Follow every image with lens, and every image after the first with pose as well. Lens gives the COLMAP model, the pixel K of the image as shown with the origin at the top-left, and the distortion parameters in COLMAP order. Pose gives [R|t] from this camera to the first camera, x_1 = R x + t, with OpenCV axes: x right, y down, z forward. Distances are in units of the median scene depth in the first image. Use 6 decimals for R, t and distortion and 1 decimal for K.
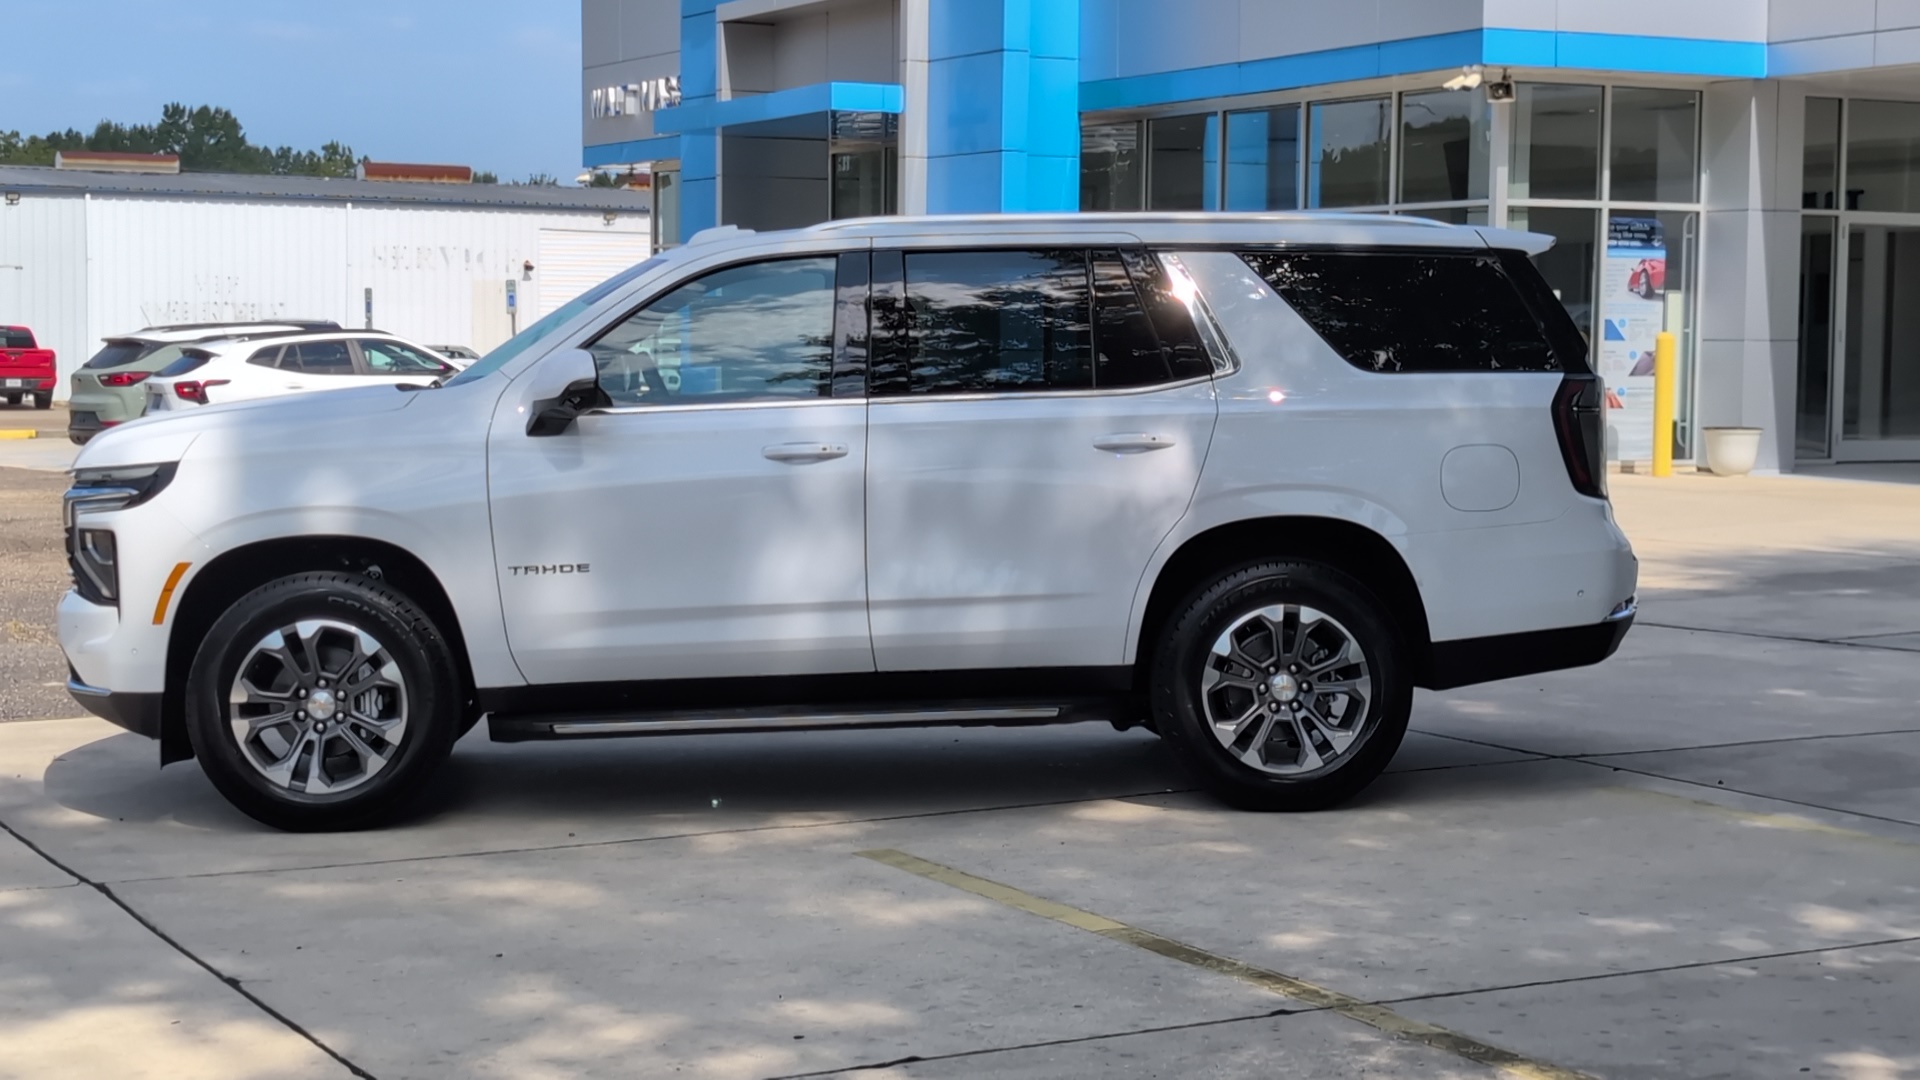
lens RADIAL K [[3022.2, 0, 954.6], [0, 3022.2, 445.2], [0, 0, 1]] dist [0.227426, -0.958371]
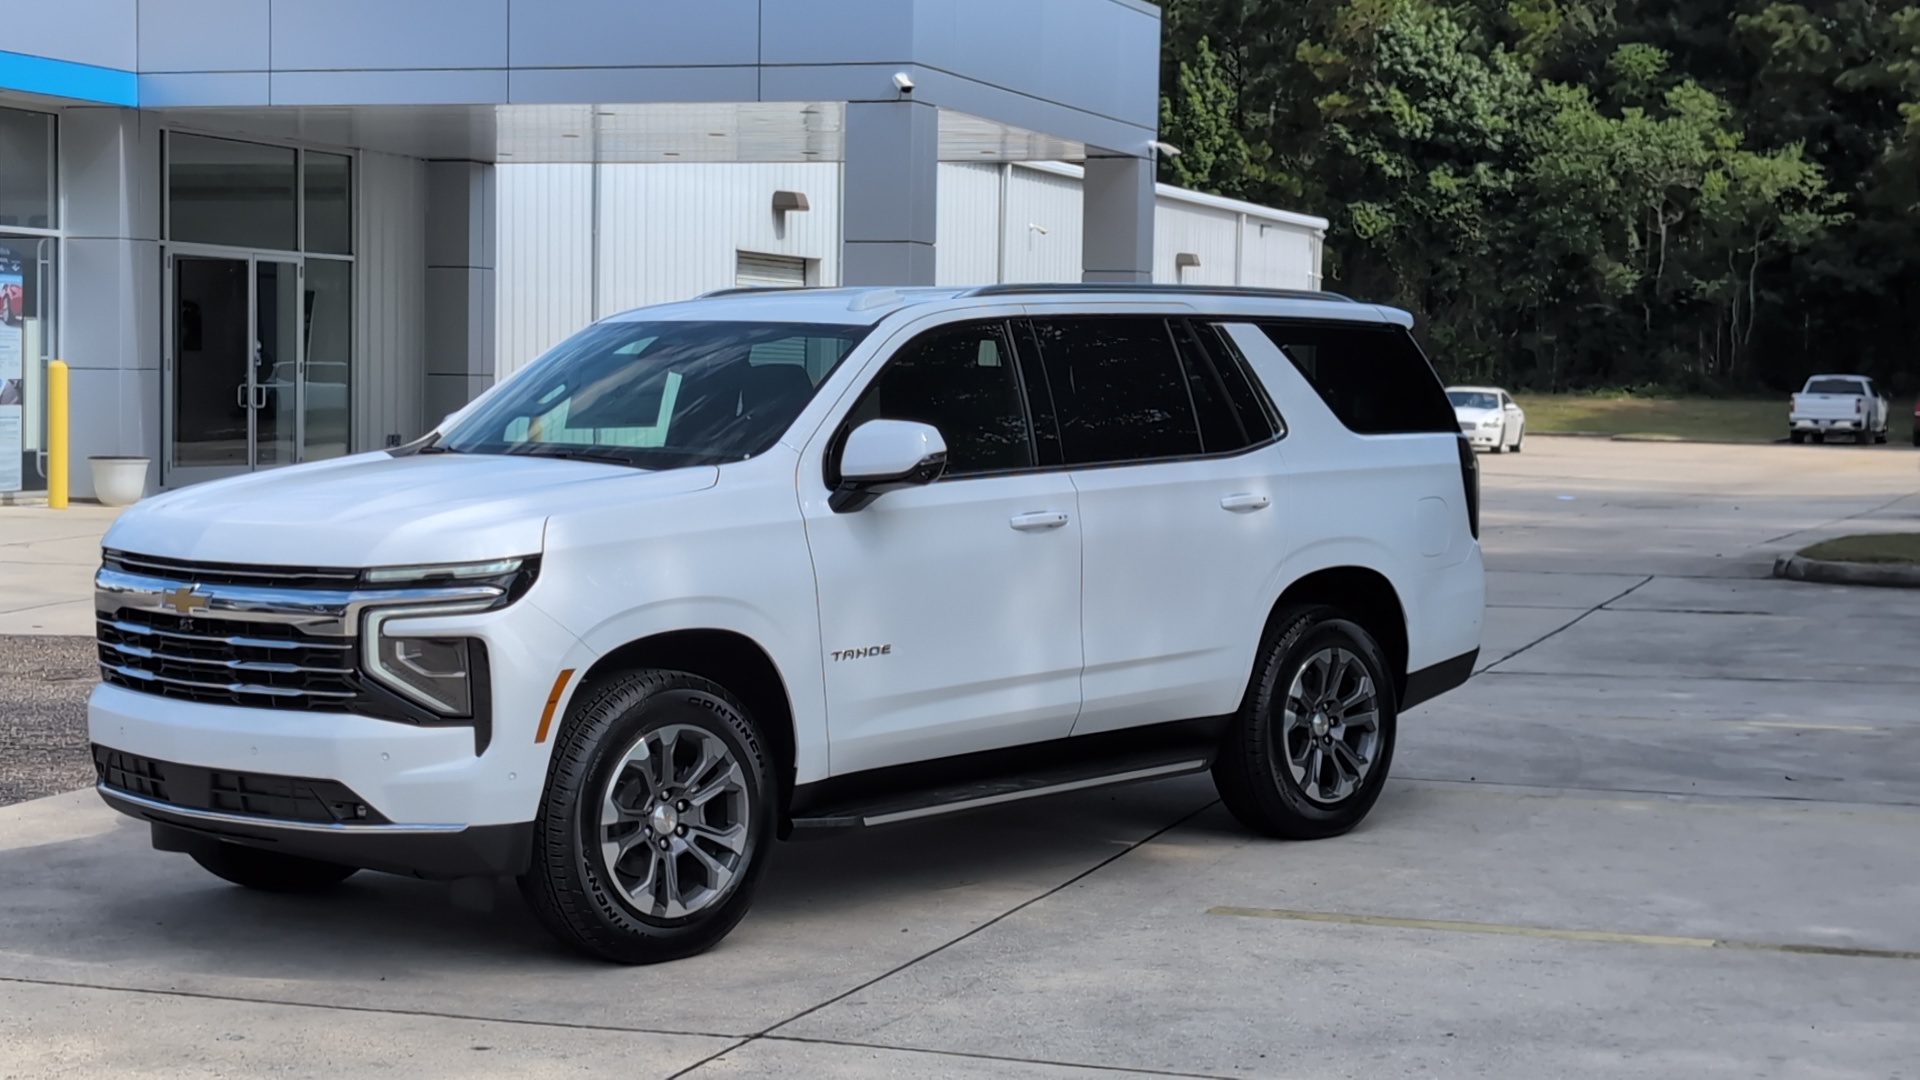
lens RADIAL K [[3022.2, 0, 954.6], [0, 3022.2, 445.2], [0, 0, 1]] dist [0.227426, -0.958371]
pose [[0.752203, -0.012443, 0.658815, -0.729656], [0.015493, 0.999879, 0.001195, -0.024477], [-0.658750, 0.009308, 0.752304, 0.271751]]
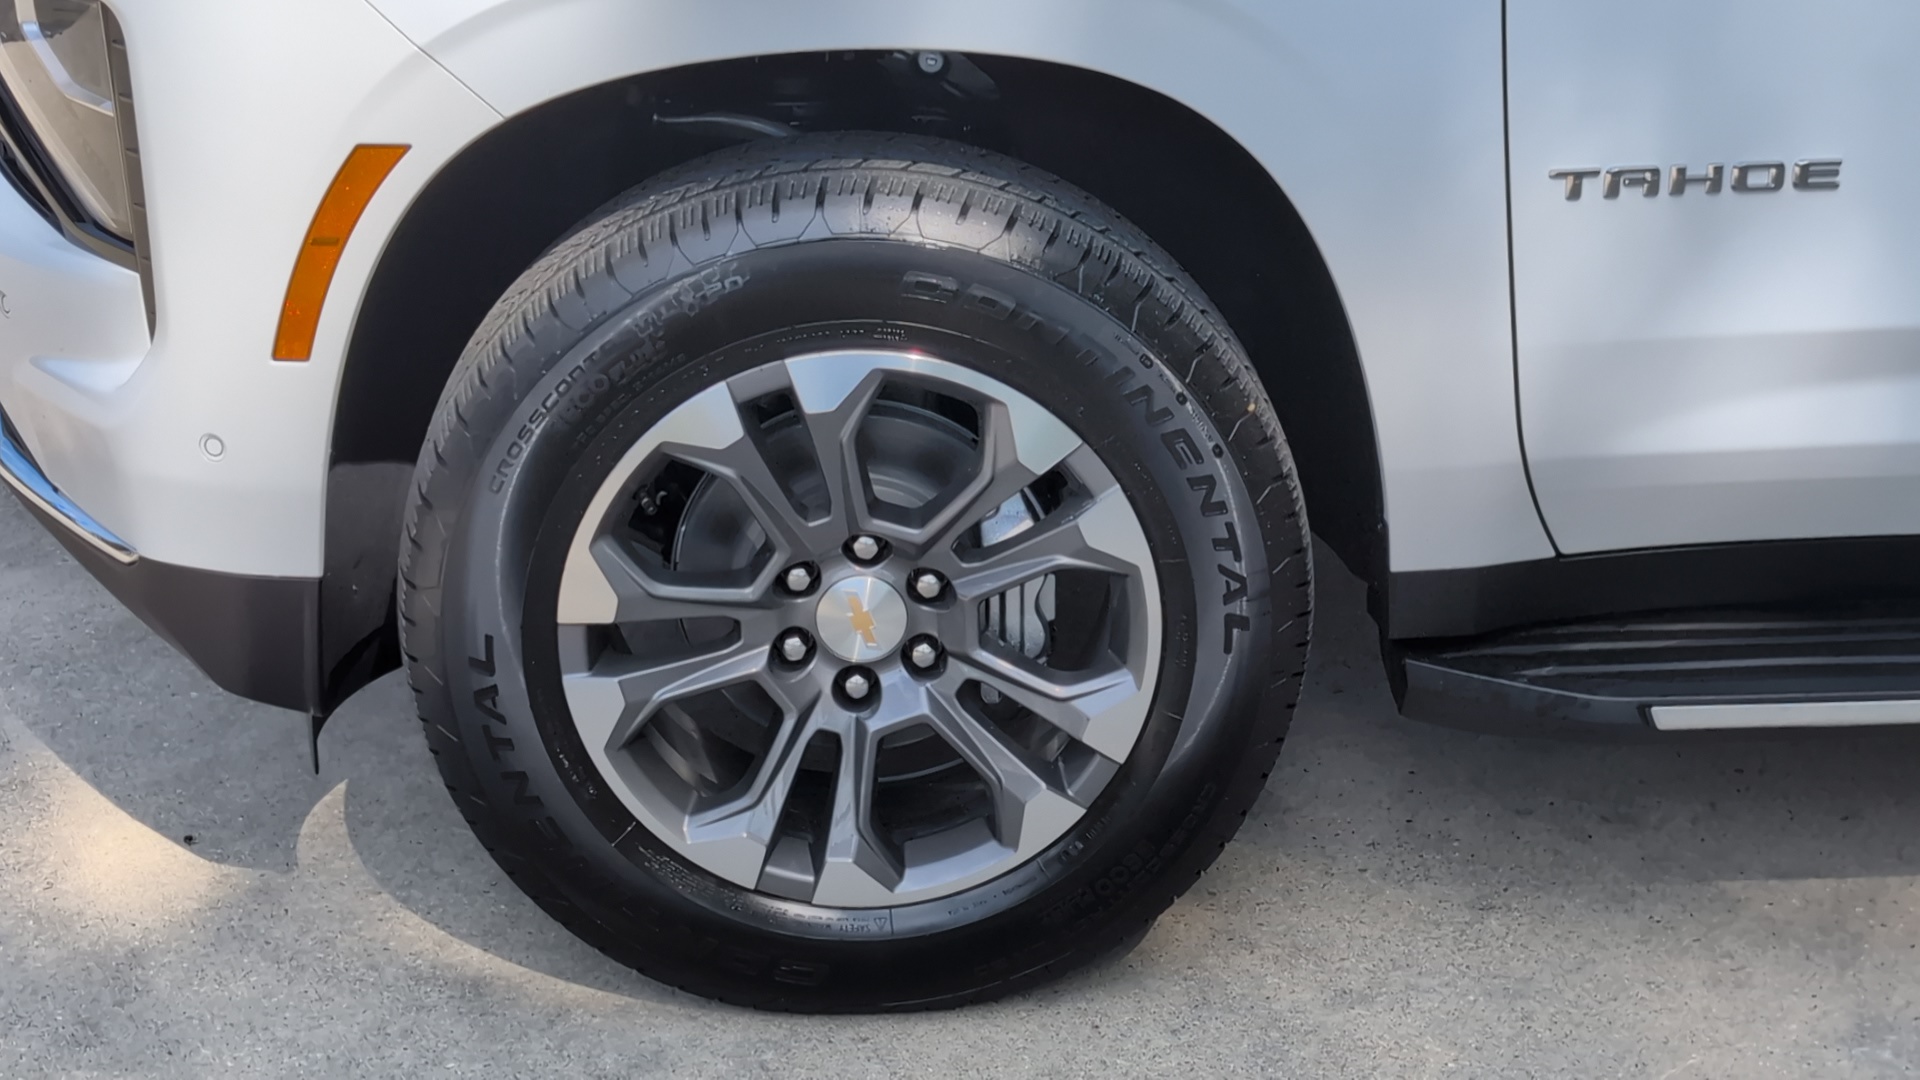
lens RADIAL K [[3022.2, 0, 954.6], [0, 3022.2, 445.2], [0, 0, 1]] dist [0.227426, -0.958371]
pose [[0.999633, 0.023688, -0.013167, -0.195312], [-0.018490, 0.951304, 0.307699, -0.019401], [0.019815, -0.307342, 0.951393, 0.730510]]
